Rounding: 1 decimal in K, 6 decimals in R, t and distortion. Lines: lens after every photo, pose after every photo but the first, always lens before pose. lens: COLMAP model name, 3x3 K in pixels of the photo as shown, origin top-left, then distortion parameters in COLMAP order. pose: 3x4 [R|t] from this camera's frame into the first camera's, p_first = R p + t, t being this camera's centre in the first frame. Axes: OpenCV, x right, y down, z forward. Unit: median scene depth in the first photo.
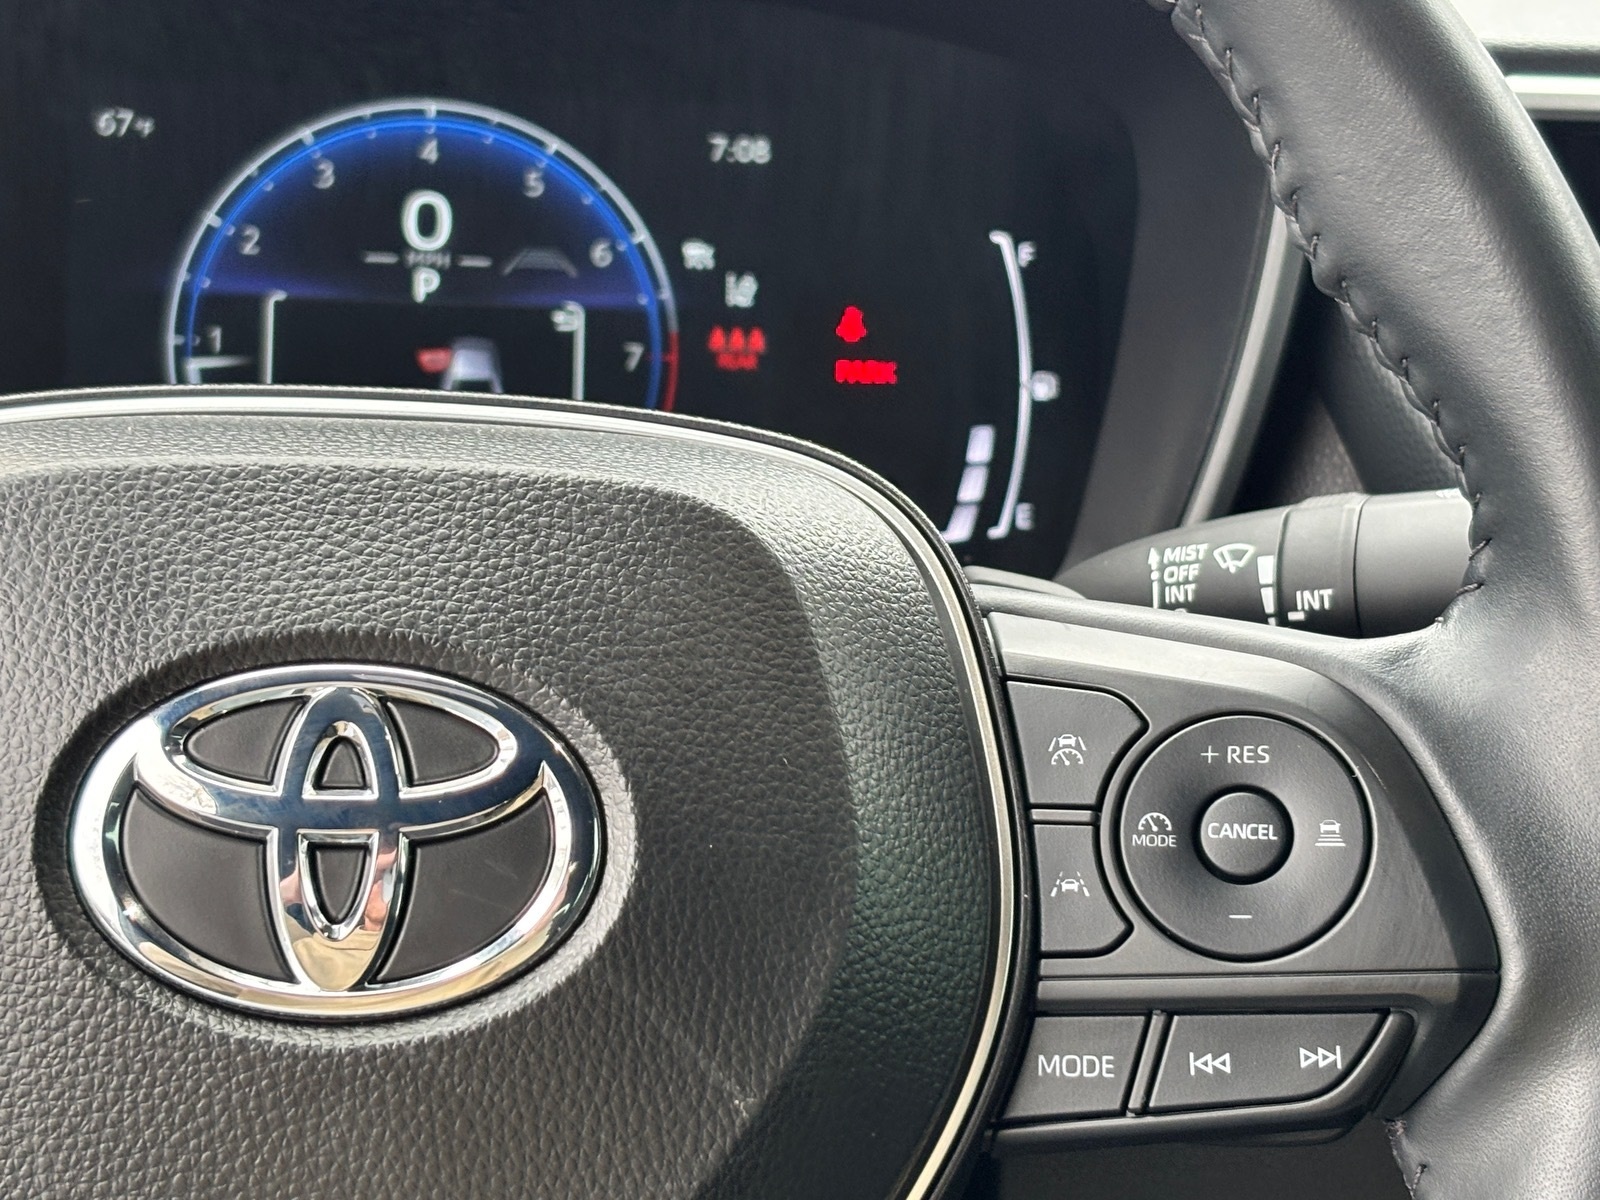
lens RADIAL K [[3212.6, 0, 871.5], [0, 3212.6, 606.3], [0, 0, 1]] dist [0.185180, -0.771799]
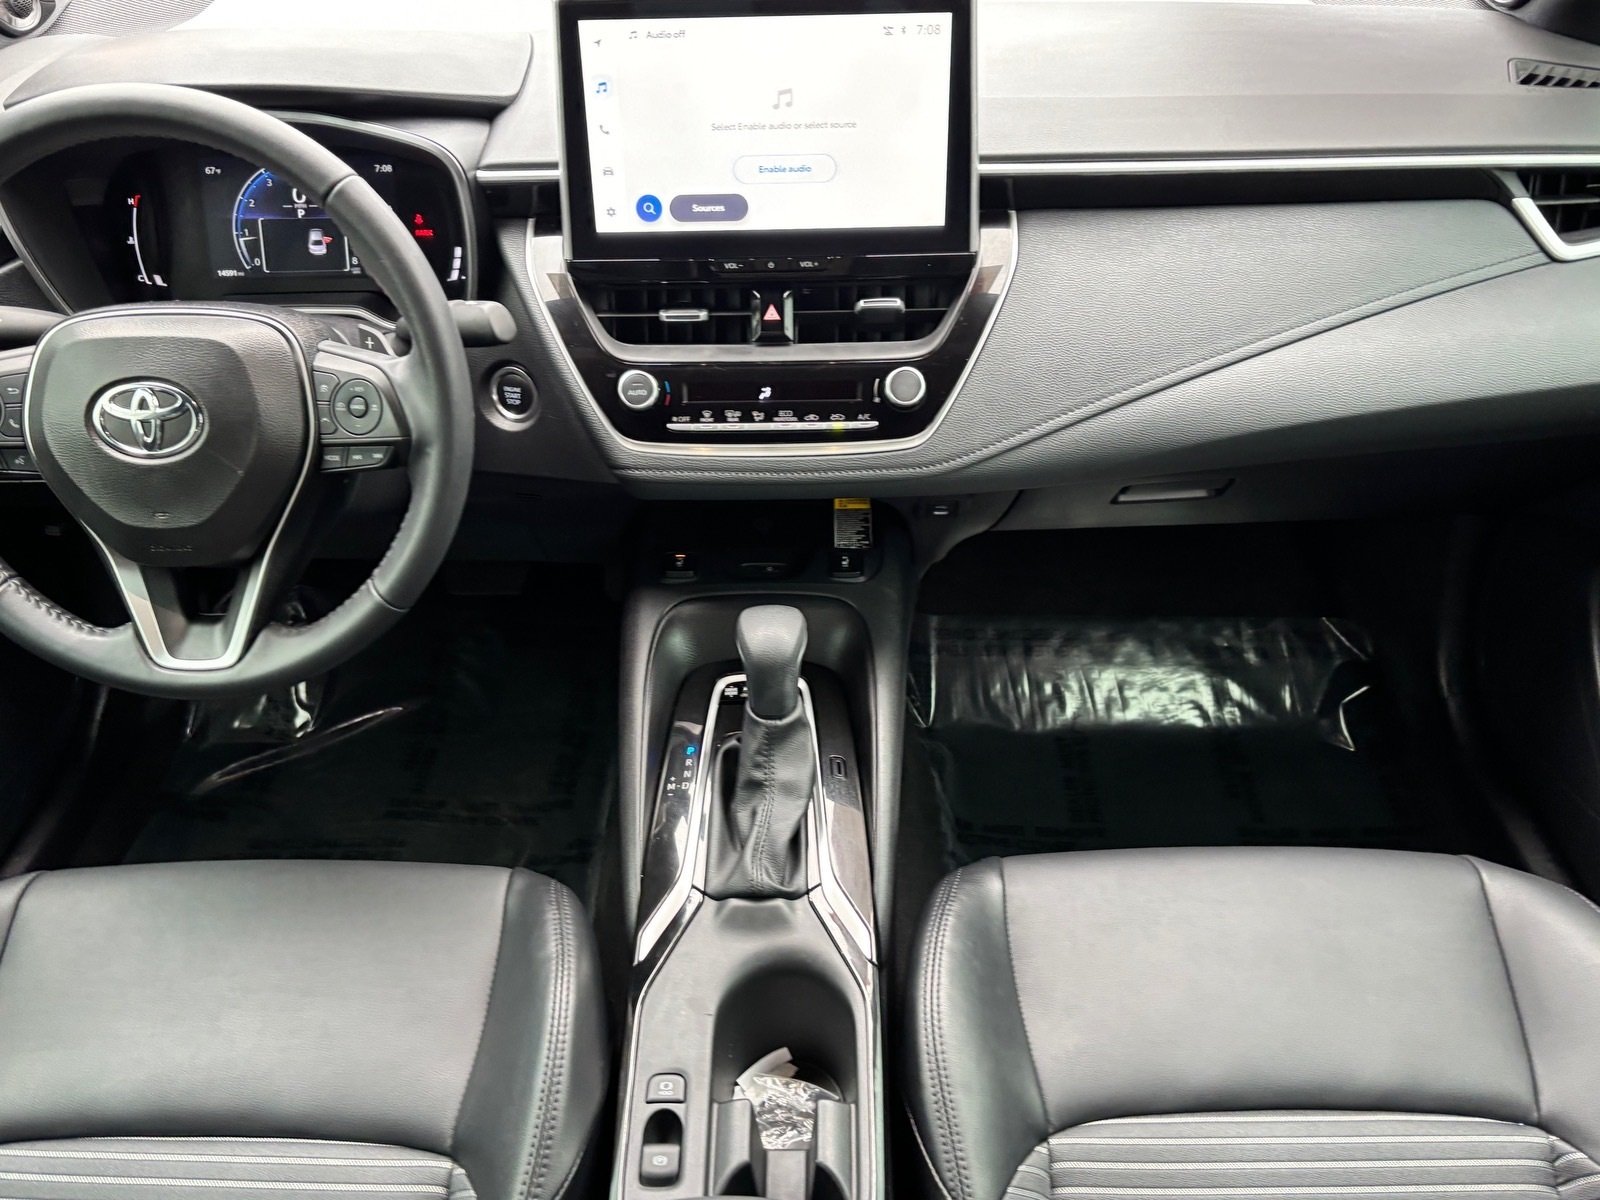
lens RADIAL K [[1343.7, 0, 793.4], [0, 1343.7, 598.9], [0, 0, 1]] dist [0.020854, -0.006100]
pose [[0.991913, -0.001556, -0.126911, 0.999595], [0.044590, 0.940458, 0.336972, -0.297624], [0.118830, -0.339906, 0.932922, -0.811178]]
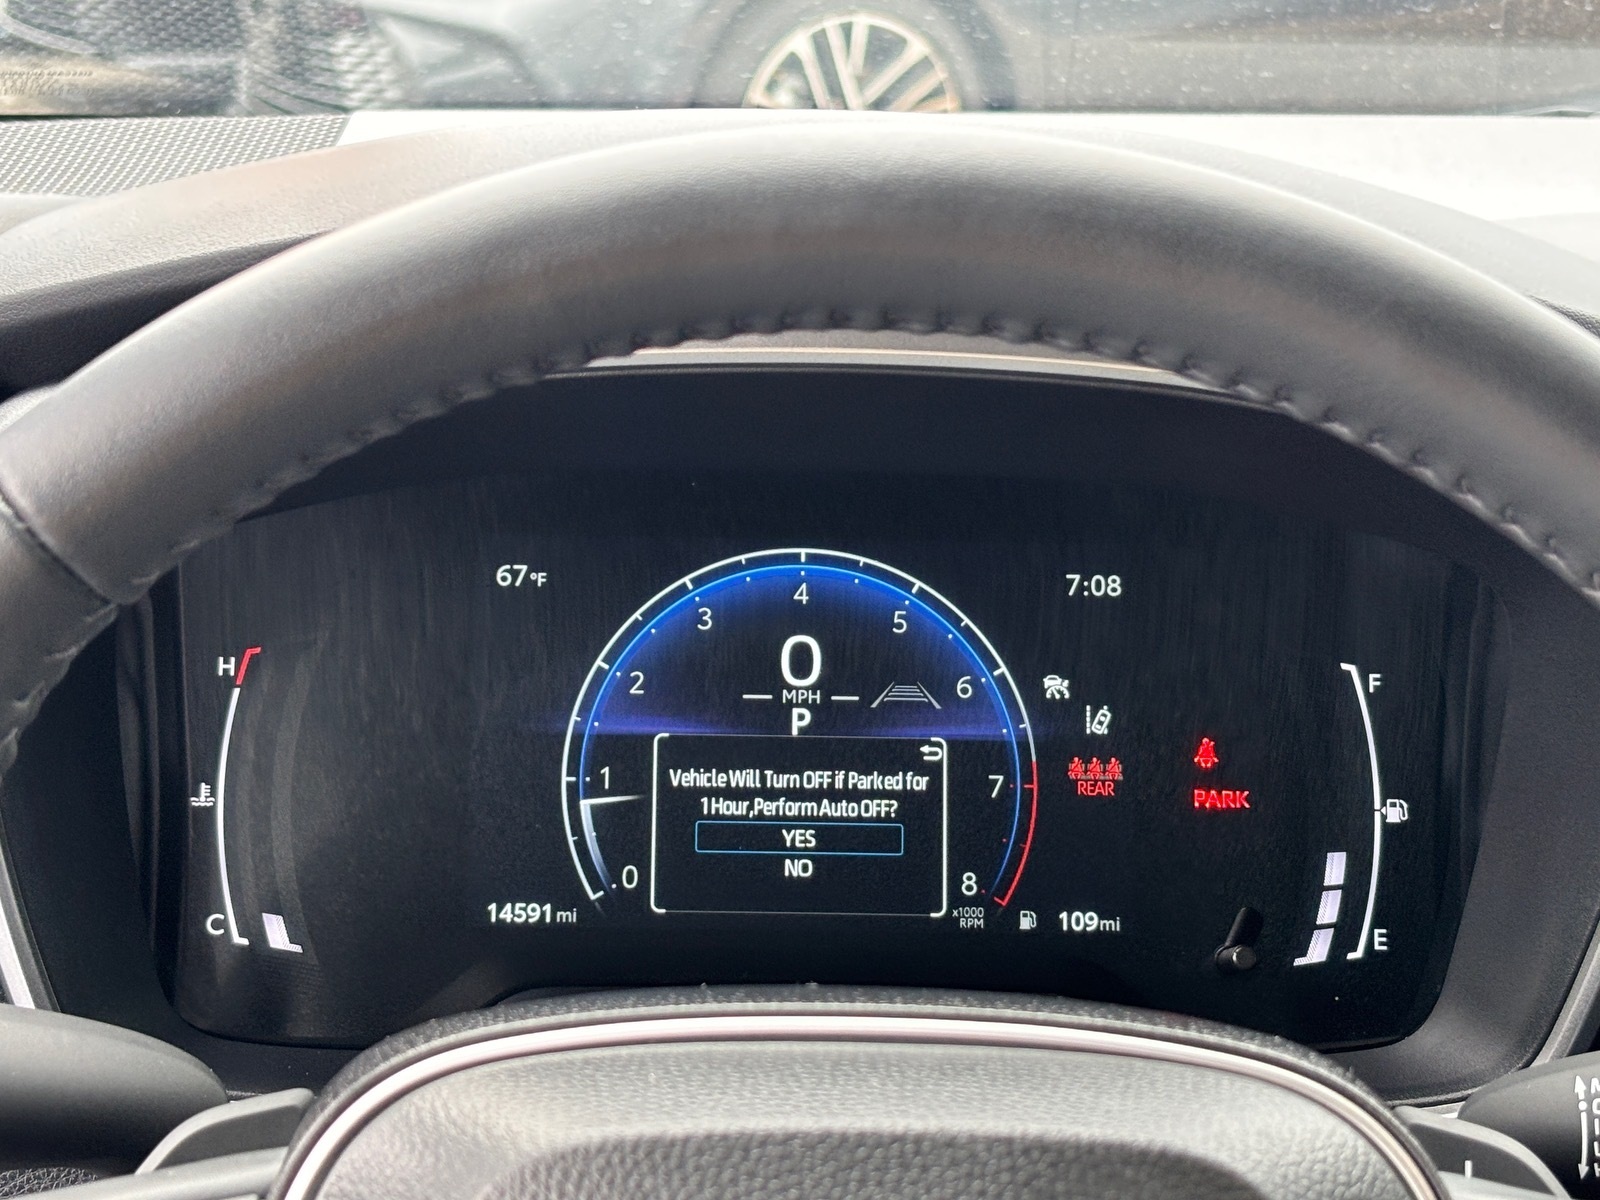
lens RADIAL K [[3029.8, 0, 780.6], [0, 3029.8, 564.8], [0, 0, 1]] dist [0.159201, -0.290532]
pose [[0.997021, -0.011881, -0.076209, -0.114107], [0.008827, 0.999149, -0.040283, -0.185695], [0.076622, 0.039490, 0.996278, 0.016255]]
